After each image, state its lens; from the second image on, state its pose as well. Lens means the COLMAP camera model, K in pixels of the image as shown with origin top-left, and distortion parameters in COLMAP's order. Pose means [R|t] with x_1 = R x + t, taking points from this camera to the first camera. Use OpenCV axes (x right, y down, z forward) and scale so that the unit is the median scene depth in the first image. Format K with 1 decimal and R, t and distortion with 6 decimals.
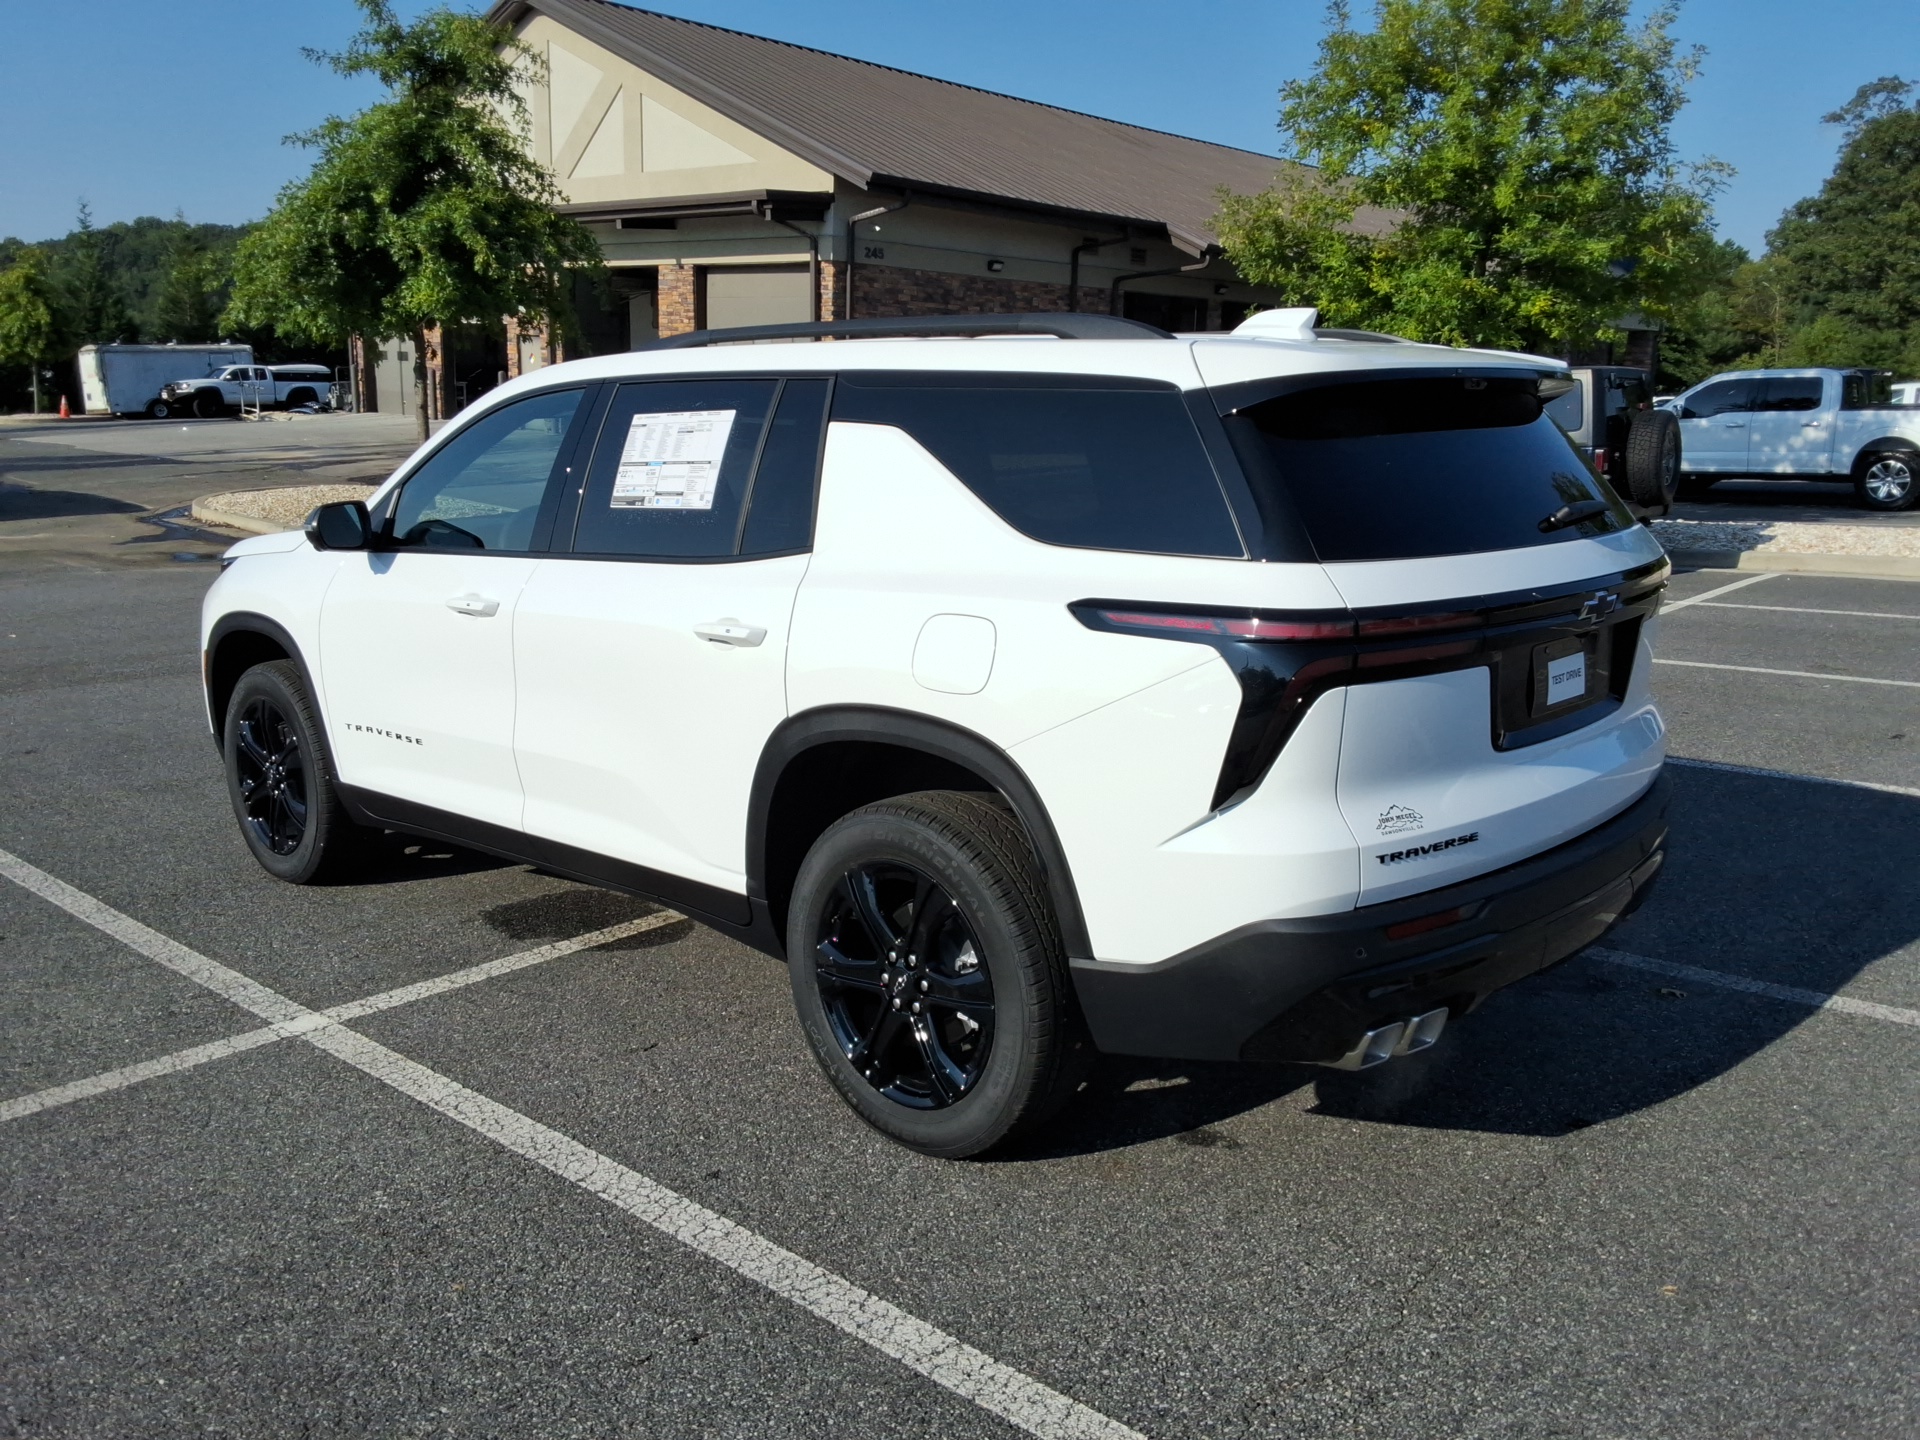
lens RADIAL K [[1547.0, 0, 979.7], [0, 1547.0, 728.5], [0, 0, 1]] dist [0.112526, -0.161518]
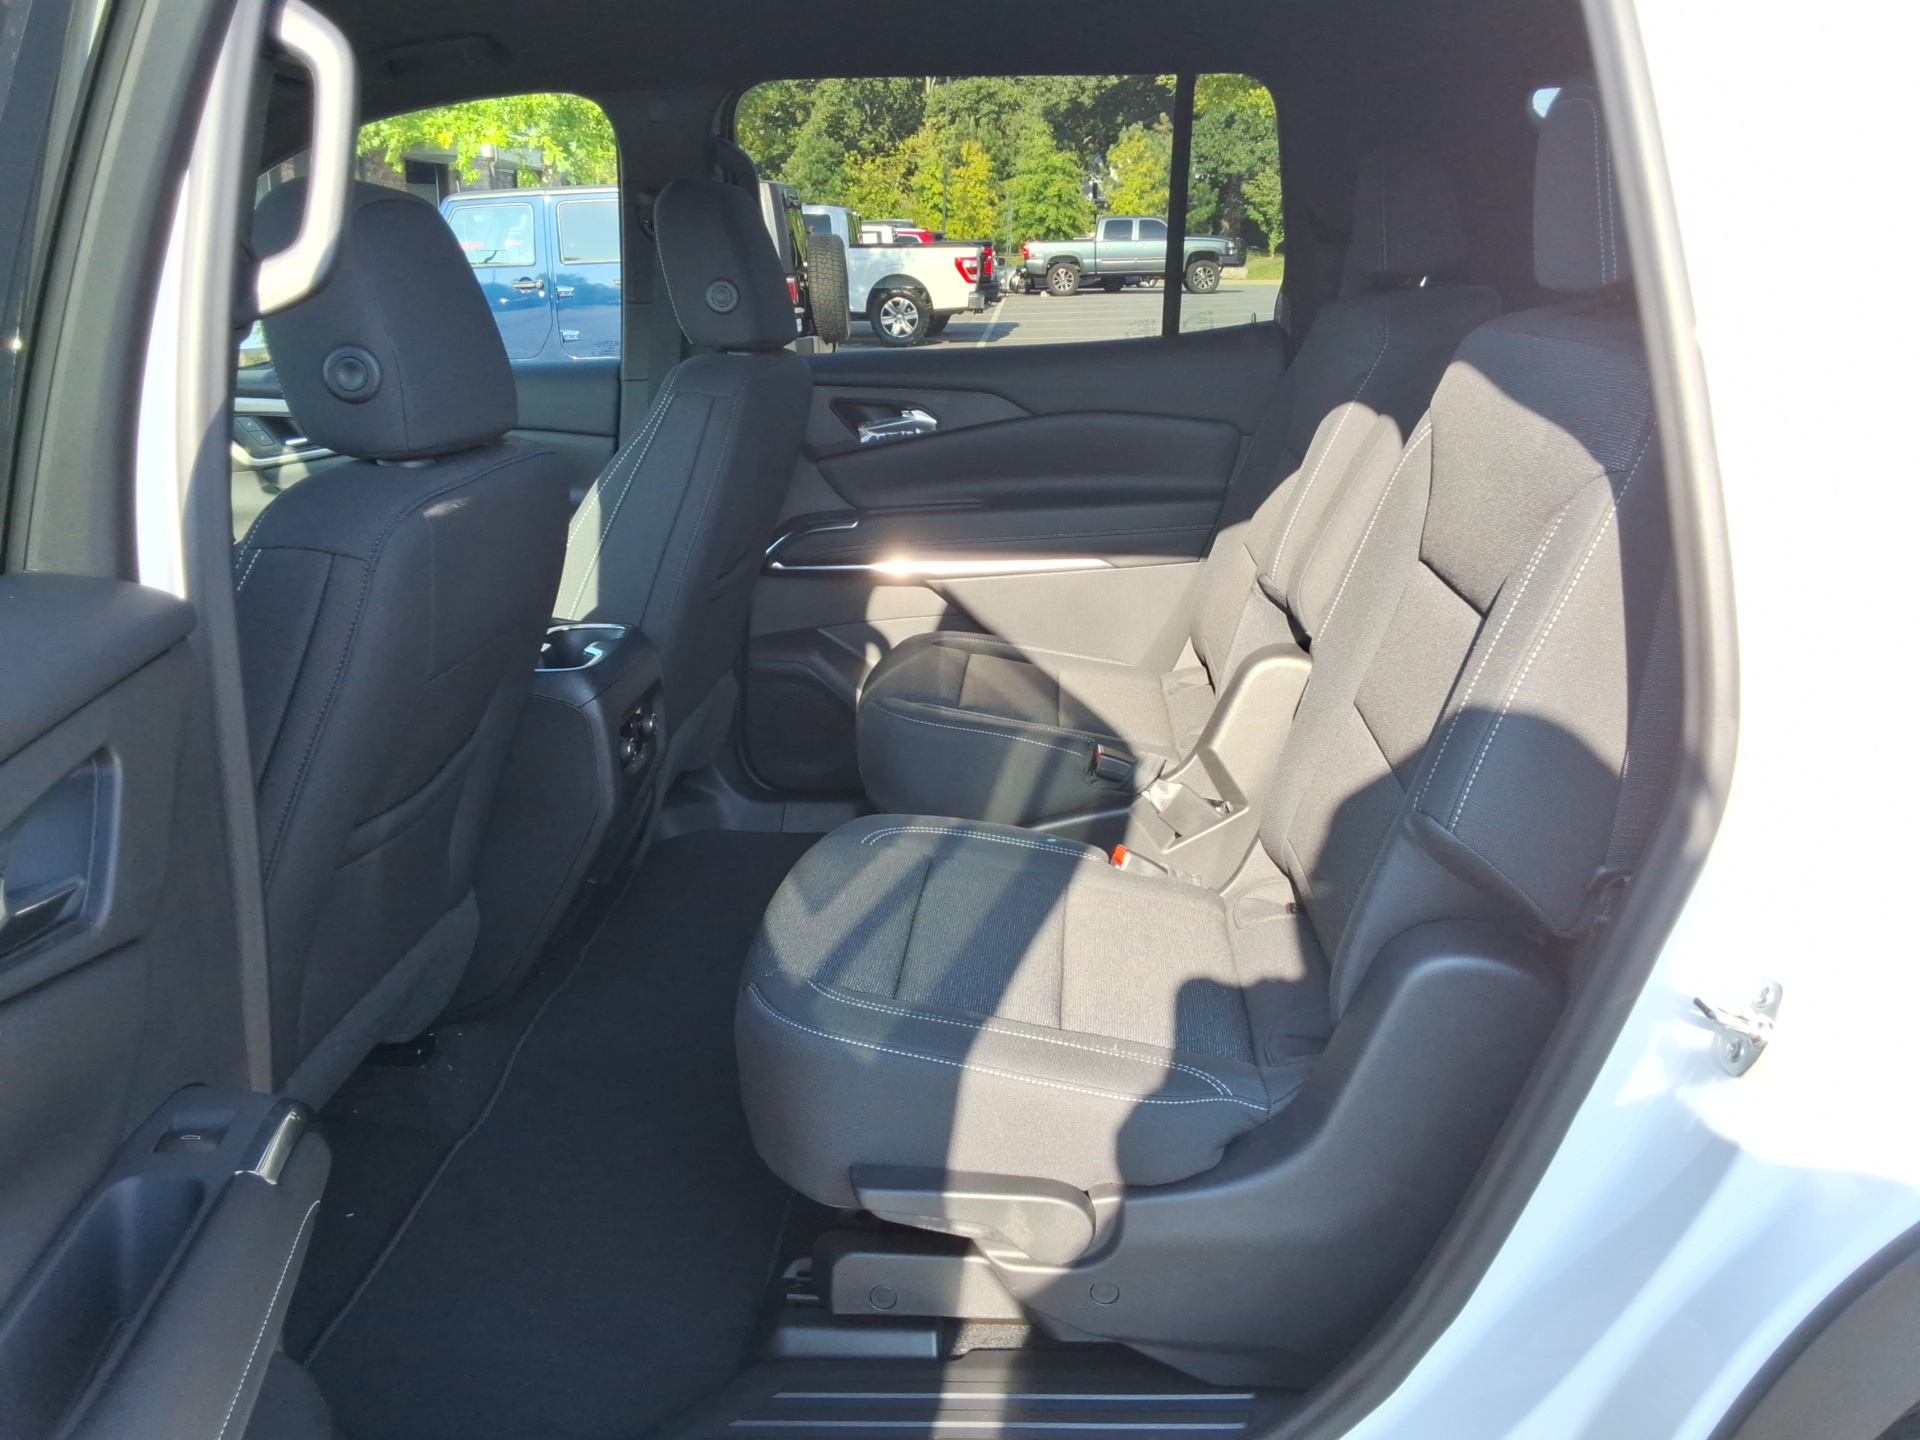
lens RADIAL K [[1547.0, 0, 974.9], [0, 1547.0, 723.9], [0, 0, 1]] dist [0.112526, -0.161518]
pose [[0.772722, -0.183793, 0.607553, -0.088100], [0.131547, 0.982751, 0.129987, -0.027417], [-0.620964, -0.020522, 0.783571, 0.210411]]
